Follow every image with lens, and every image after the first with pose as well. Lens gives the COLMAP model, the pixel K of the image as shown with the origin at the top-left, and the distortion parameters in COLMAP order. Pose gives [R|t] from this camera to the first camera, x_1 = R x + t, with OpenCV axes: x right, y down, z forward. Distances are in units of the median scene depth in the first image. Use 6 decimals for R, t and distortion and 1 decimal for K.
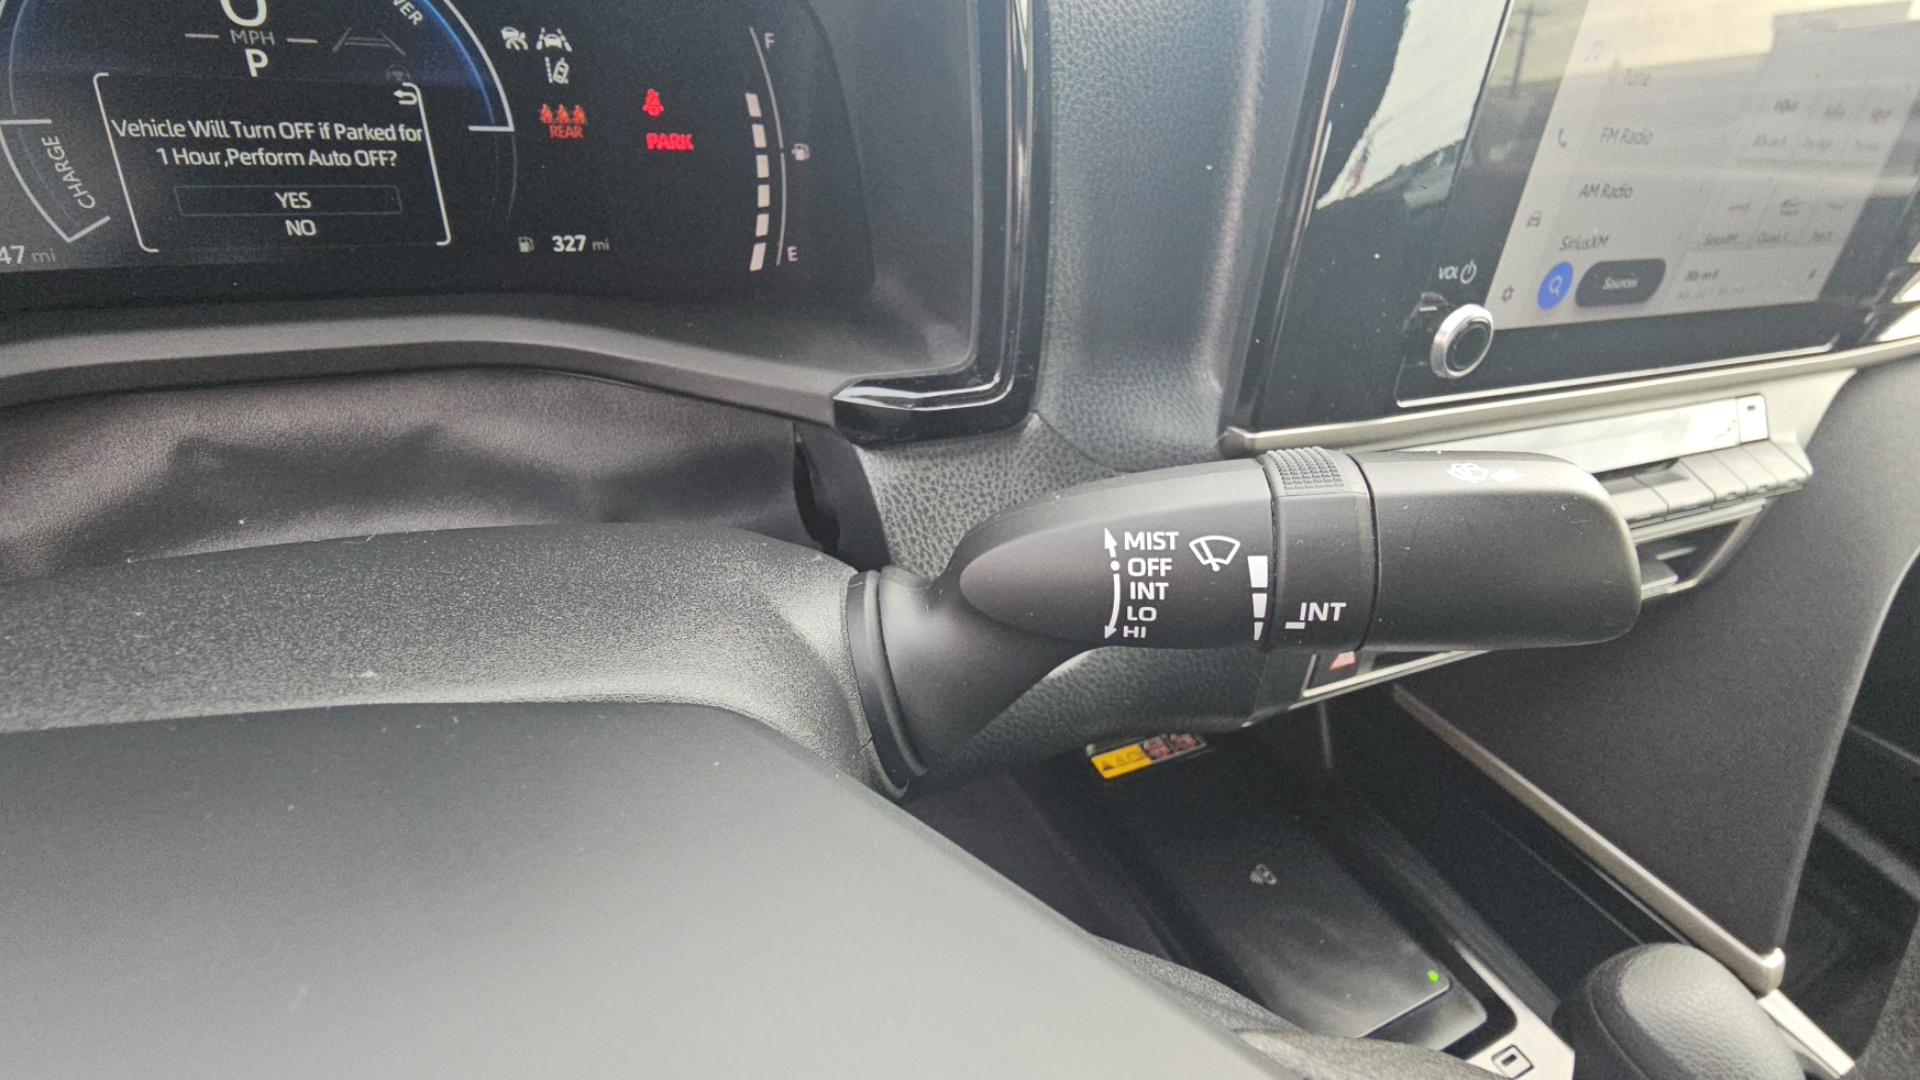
lens RADIAL K [[853.9, 0, 976.1], [0, 853.9, 540.4], [0, 0, 1]] dist [0.008381, -0.006135]
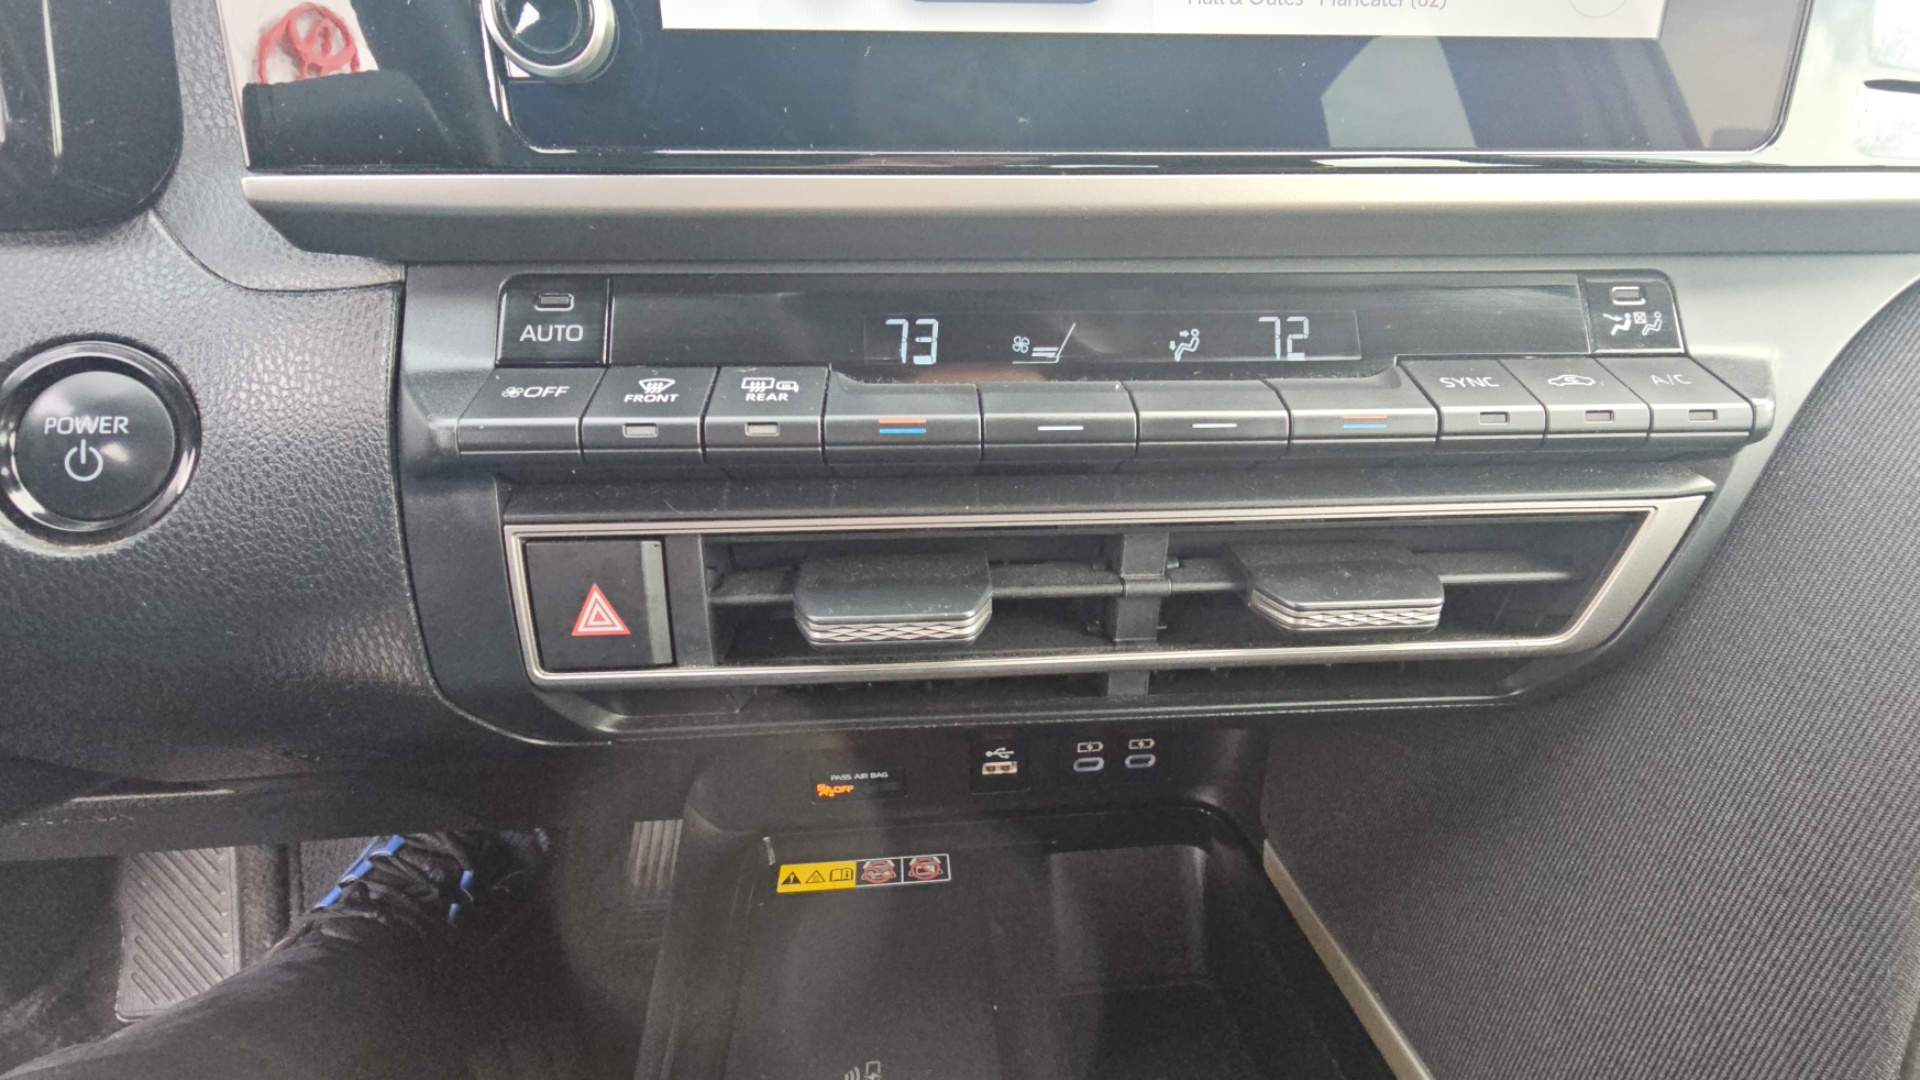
lens RADIAL K [[853.9, 0, 976.4], [0, 853.9, 545.7], [0, 0, 1]] dist [0.008381, -0.006135]
pose [[0.934490, 0.047498, -0.352806, 1.097234], [-0.119777, 0.975229, -0.185962, 0.208297], [0.335234, 0.216037, 0.917031, 0.644592]]
